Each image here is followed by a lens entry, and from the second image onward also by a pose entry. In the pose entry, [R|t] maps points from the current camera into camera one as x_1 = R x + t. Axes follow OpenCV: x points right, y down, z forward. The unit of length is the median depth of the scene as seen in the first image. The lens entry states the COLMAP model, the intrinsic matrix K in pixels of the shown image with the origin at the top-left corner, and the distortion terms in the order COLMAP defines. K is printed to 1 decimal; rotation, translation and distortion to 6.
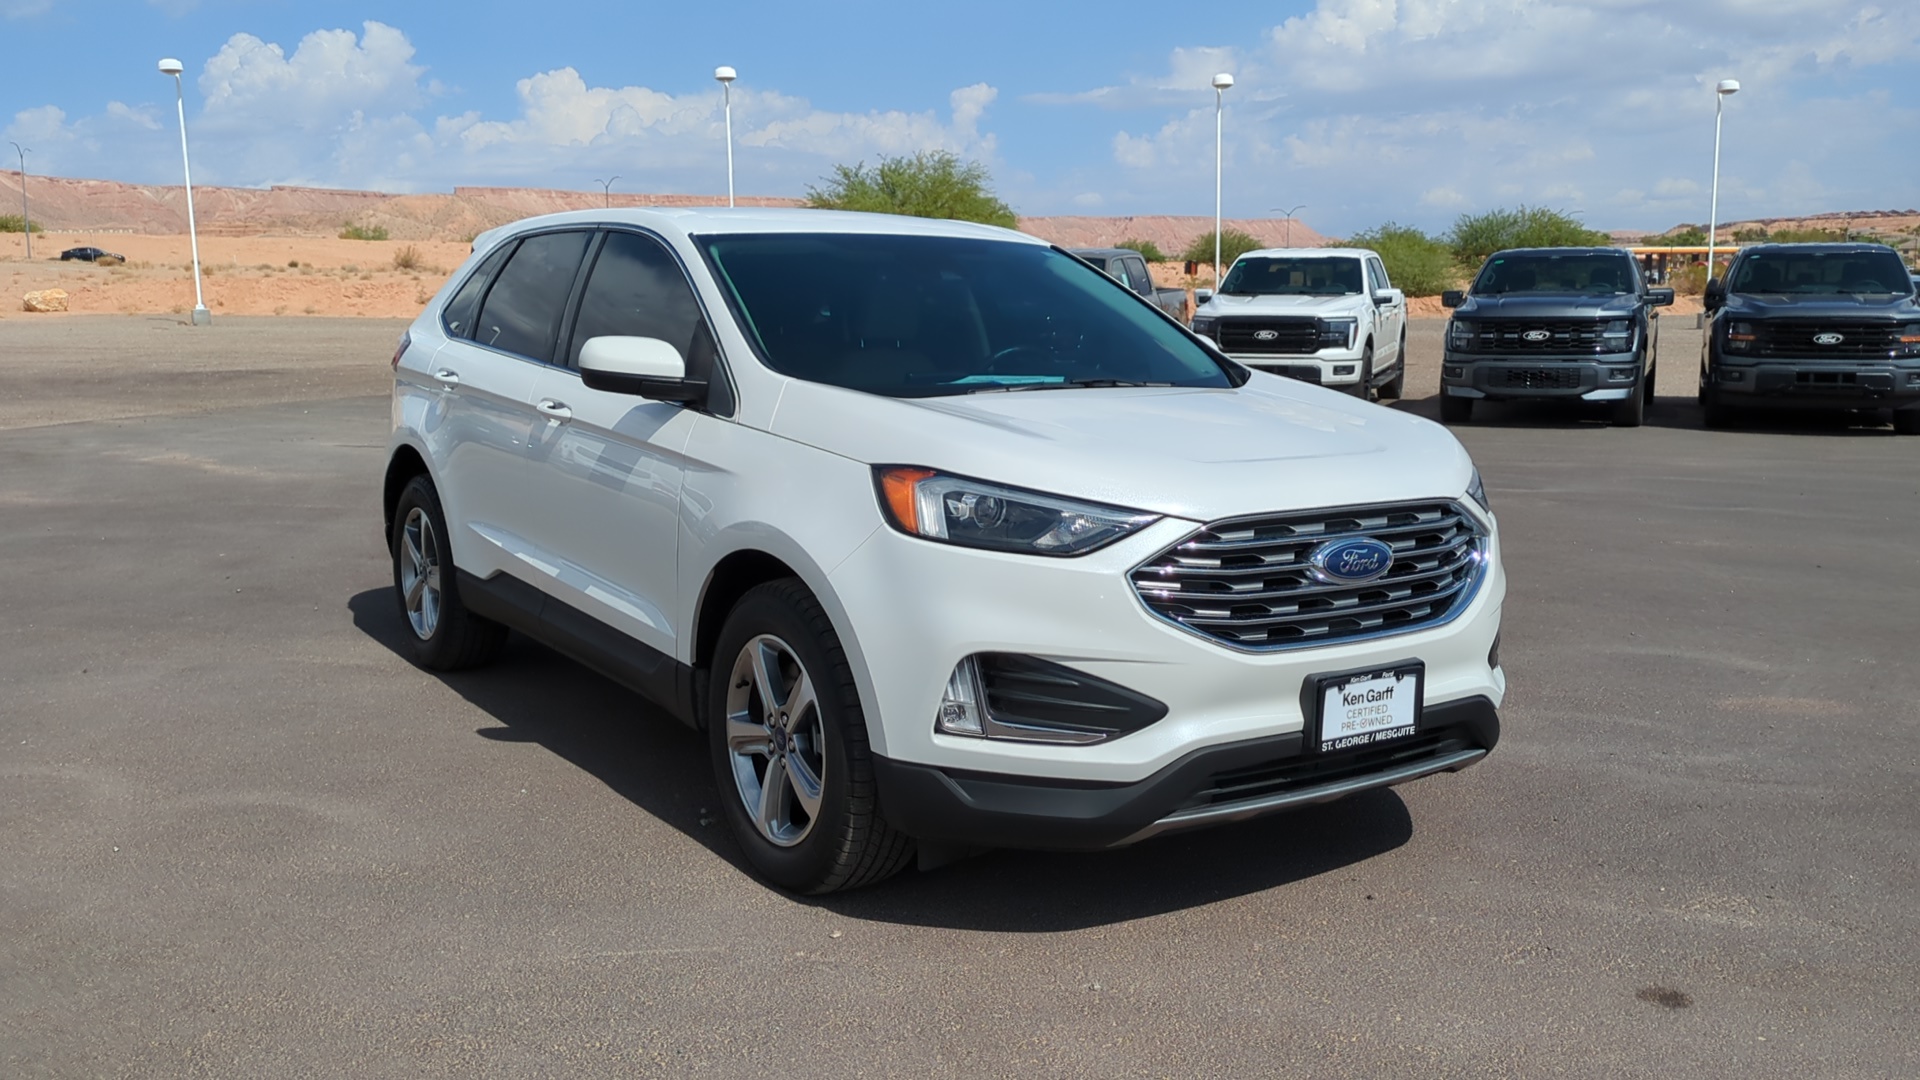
lens RADIAL K [[1662.0, 0, 976.5], [0, 1662.0, 541.6], [0, 0, 1]] dist [0.064142, -0.097898]
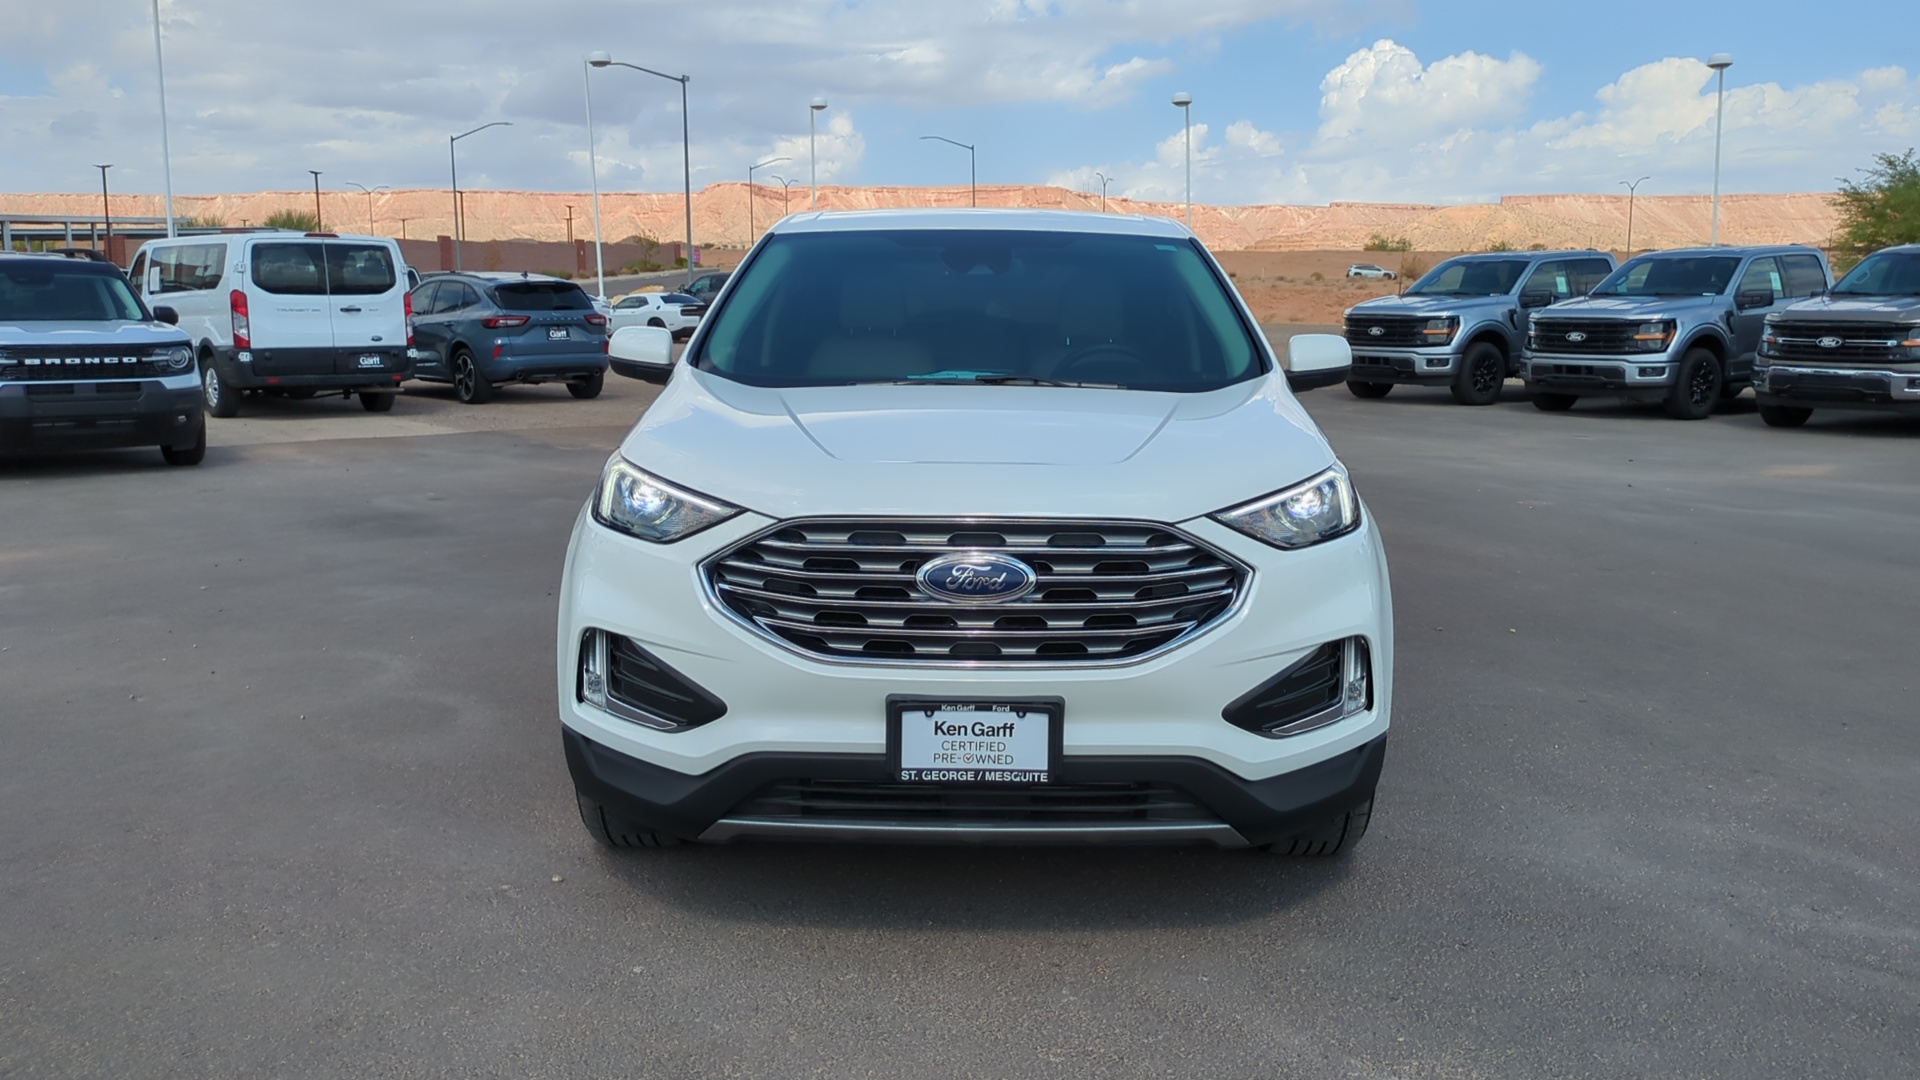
lens RADIAL K [[1662.0, 0, 976.5], [0, 1662.0, 541.6], [0, 0, 1]] dist [0.064142, -0.097898]
pose [[0.815220, 0.078527, -0.573803, 0.748835], [-0.081601, 0.996456, 0.020435, -0.026763], [0.573374, 0.030164, 0.818738, 0.265445]]
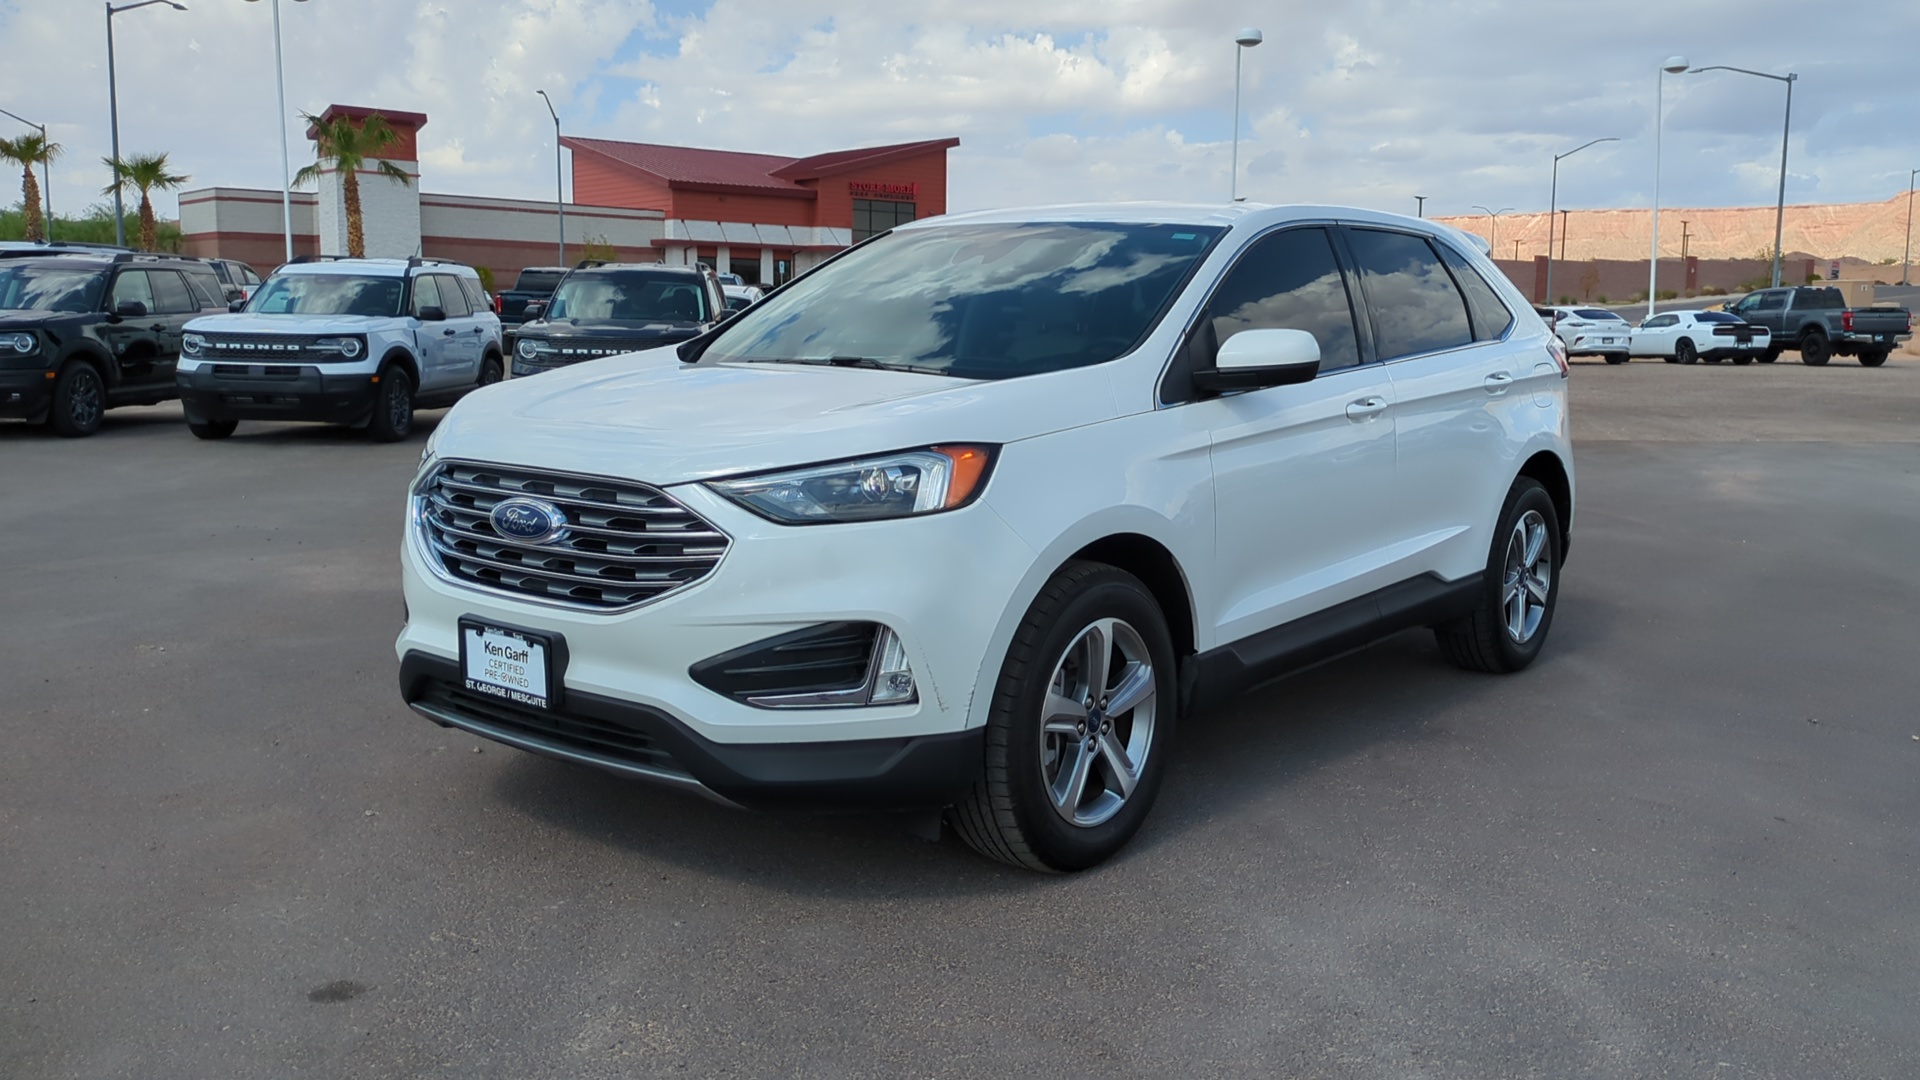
lens RADIAL K [[1662.0, 0, 976.5], [0, 1662.0, 541.6], [0, 0, 1]] dist [0.064142, -0.097898]
pose [[0.284913, 0.127084, -0.950092, 1.294798], [-0.149920, 0.984882, 0.086779, -0.107520], [0.946757, 0.117714, 0.299658, 0.966108]]
